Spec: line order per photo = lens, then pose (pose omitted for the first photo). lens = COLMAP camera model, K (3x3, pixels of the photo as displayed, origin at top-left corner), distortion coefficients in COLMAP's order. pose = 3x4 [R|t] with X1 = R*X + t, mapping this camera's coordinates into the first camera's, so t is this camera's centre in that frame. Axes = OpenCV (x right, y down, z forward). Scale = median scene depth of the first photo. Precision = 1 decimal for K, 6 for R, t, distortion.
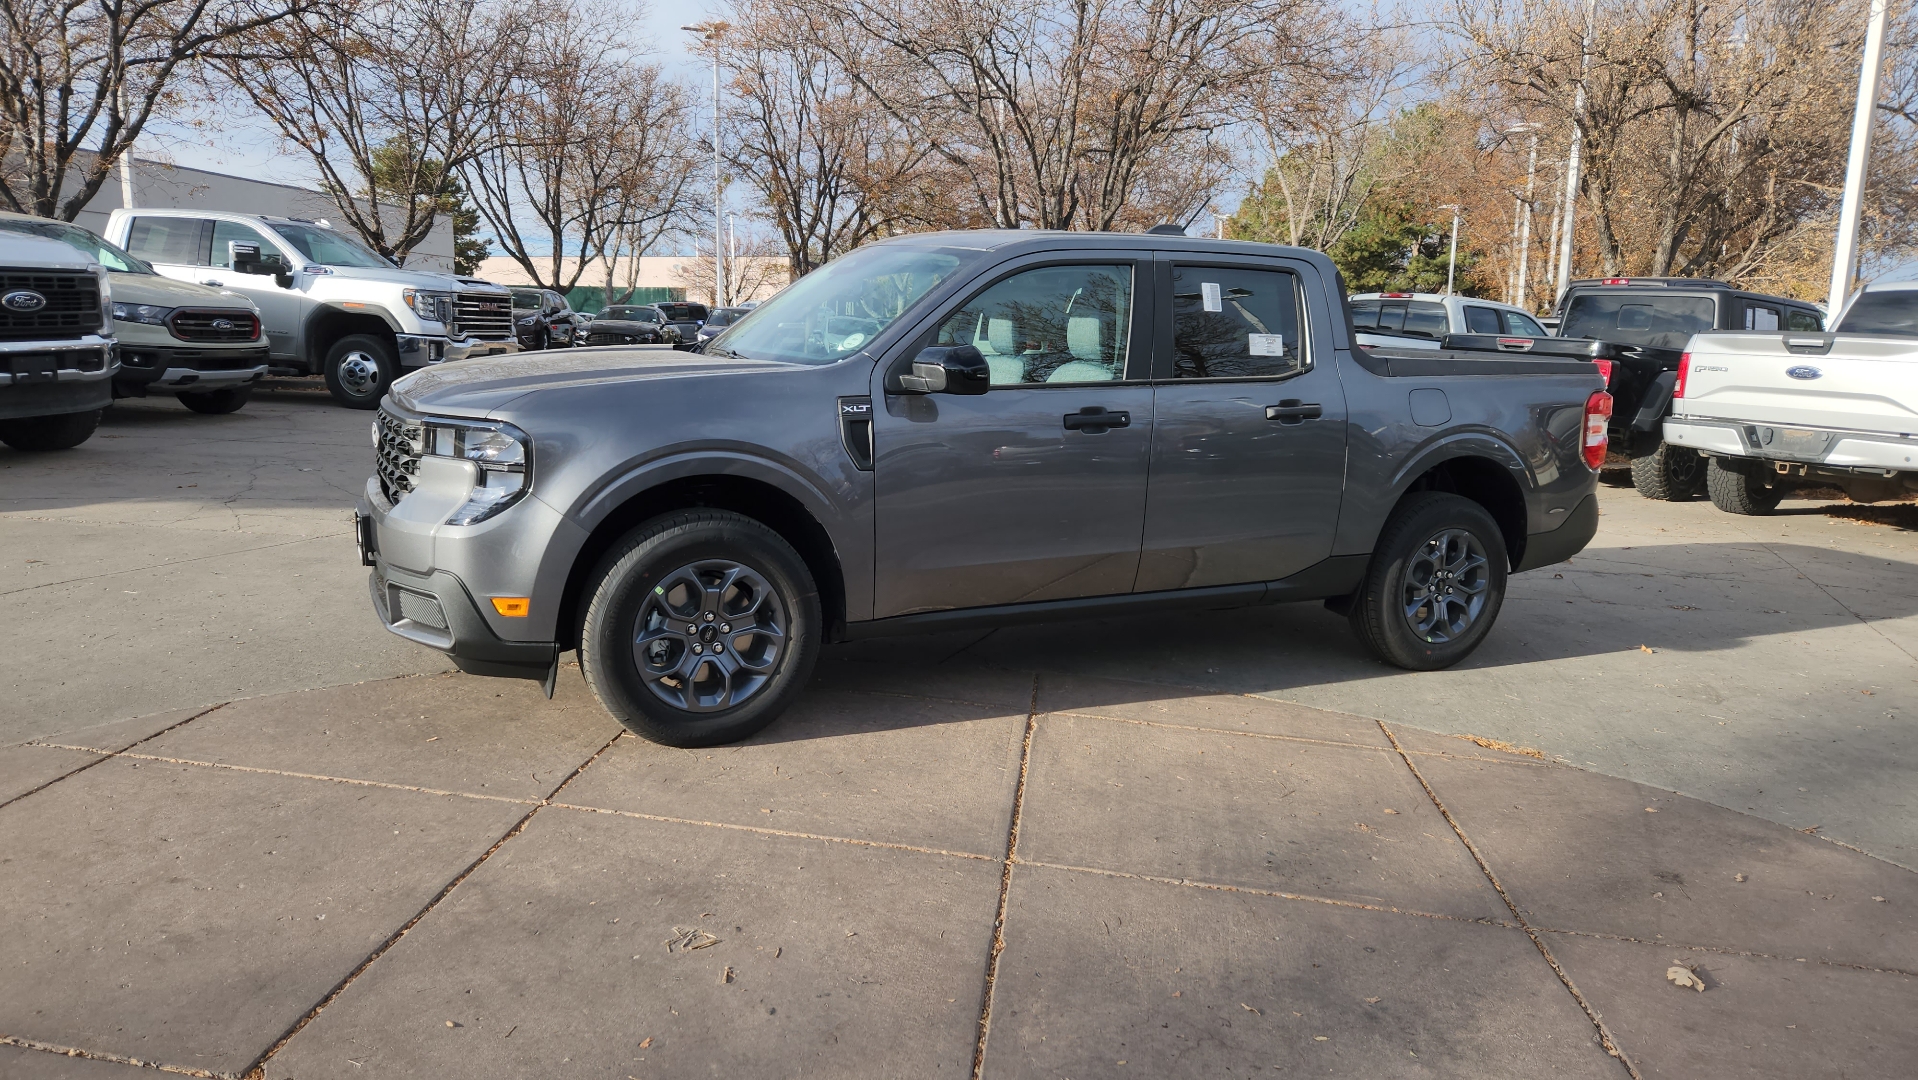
lens RADIAL K [[1282.0, 0, 929.6], [0, 1282.0, 544.4], [0, 0, 1]] dist [0.065504, -0.048140]
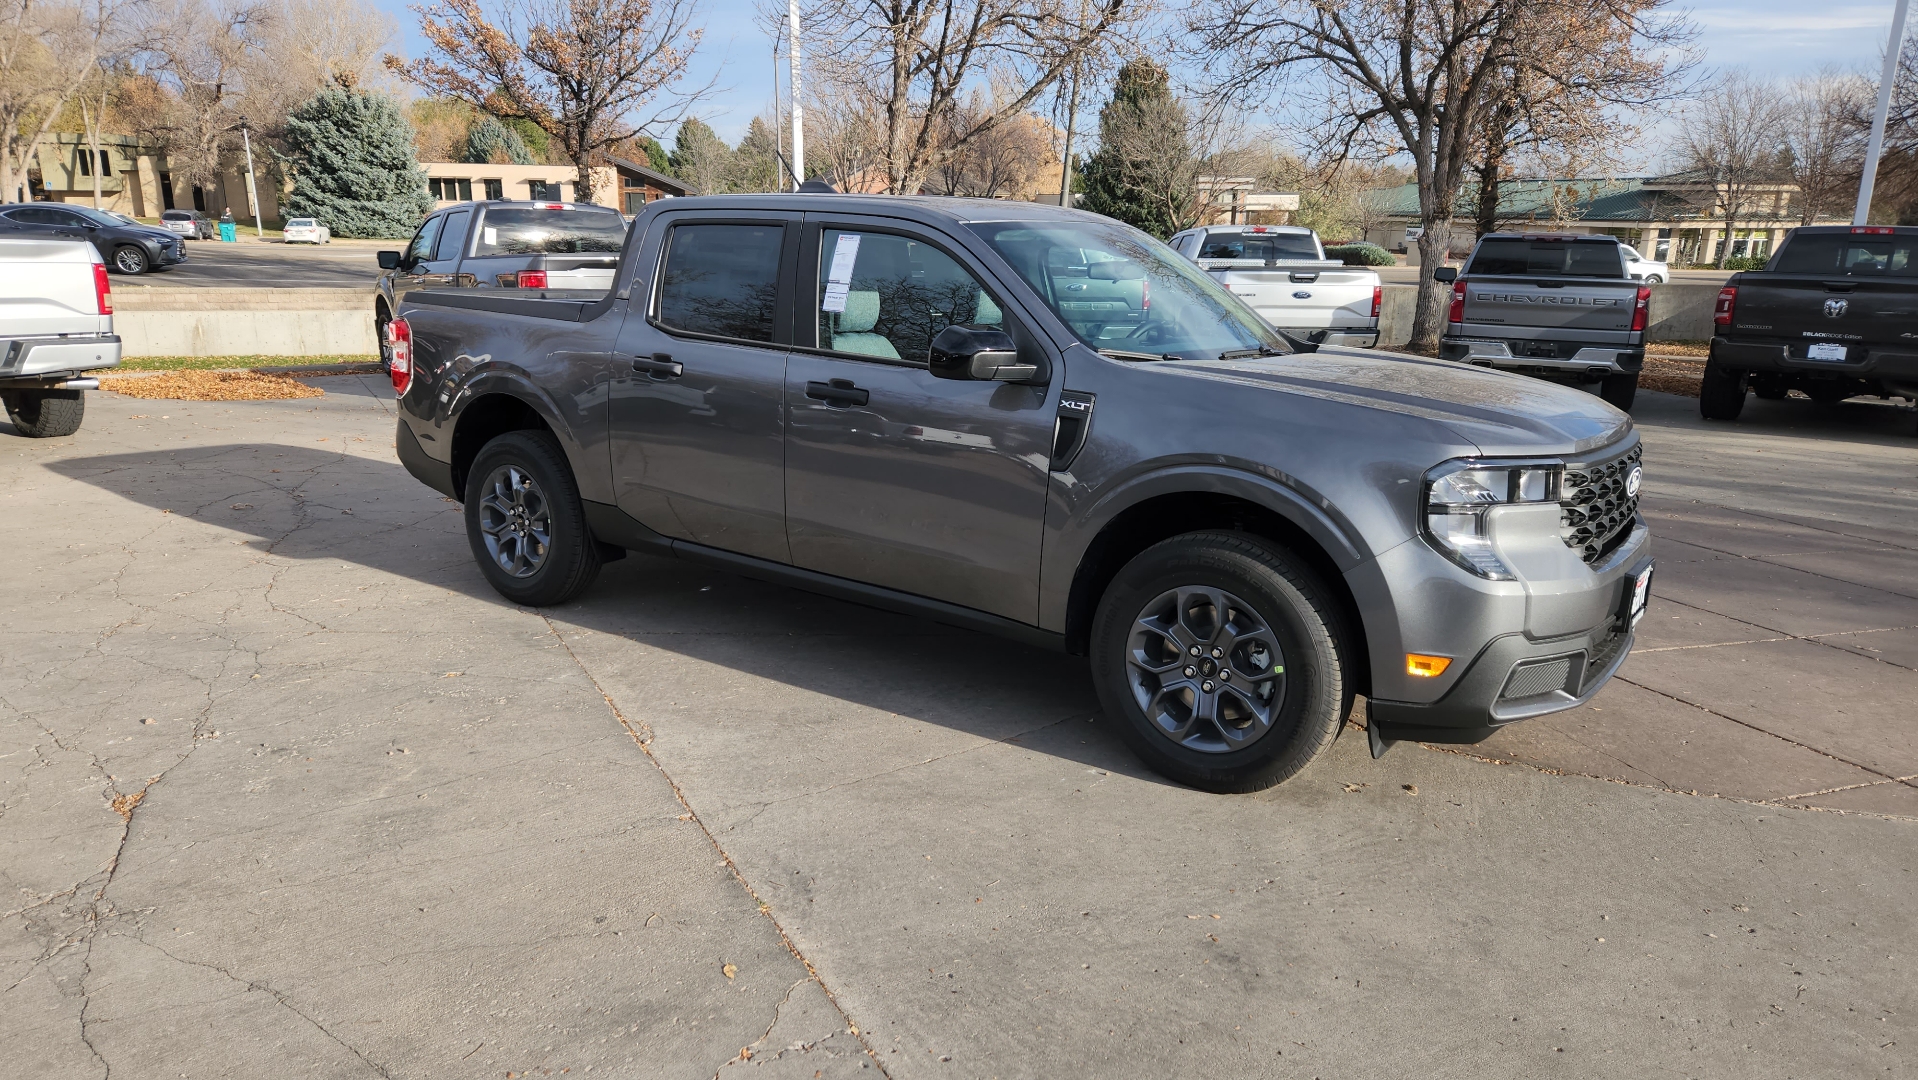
lens RADIAL K [[1278.6, 0, 926.4], [0, 1278.6, 562.8], [0, 0, 1]] dist [0.066847, -0.050999]
pose [[-0.444497, -0.257320, 0.858026, -0.480176], [0.120878, 0.931862, 0.342083, -0.190382], [-0.887587, 0.255772, -0.383106, 0.868975]]
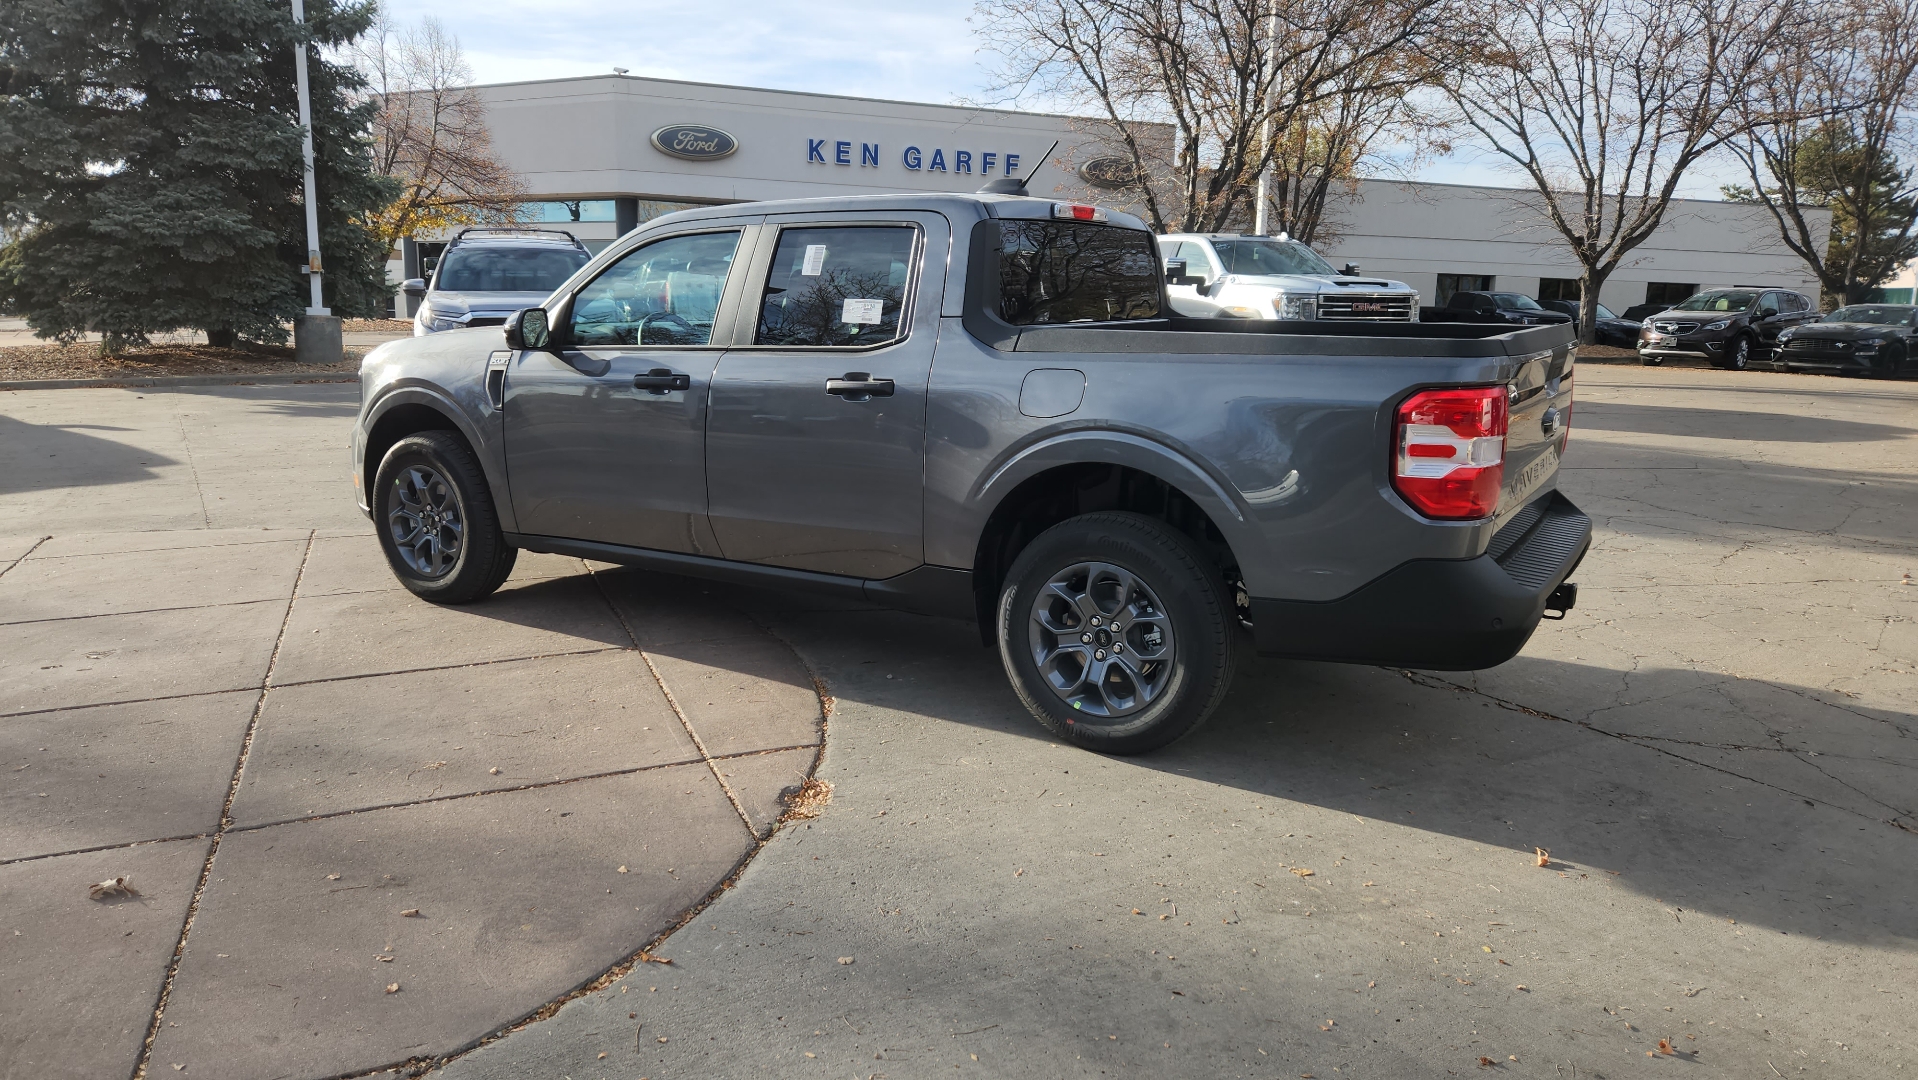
lens RADIAL K [[1282.0, 0, 935.2], [0, 1282.0, 557.4], [0, 0, 1]] dist [0.065504, -0.048140]
pose [[0.521829, 0.141647, -0.841208, 0.591259], [-0.143902, 0.986603, 0.076862, -0.035079], [0.840825, 0.080942, 0.535221, 0.327187]]
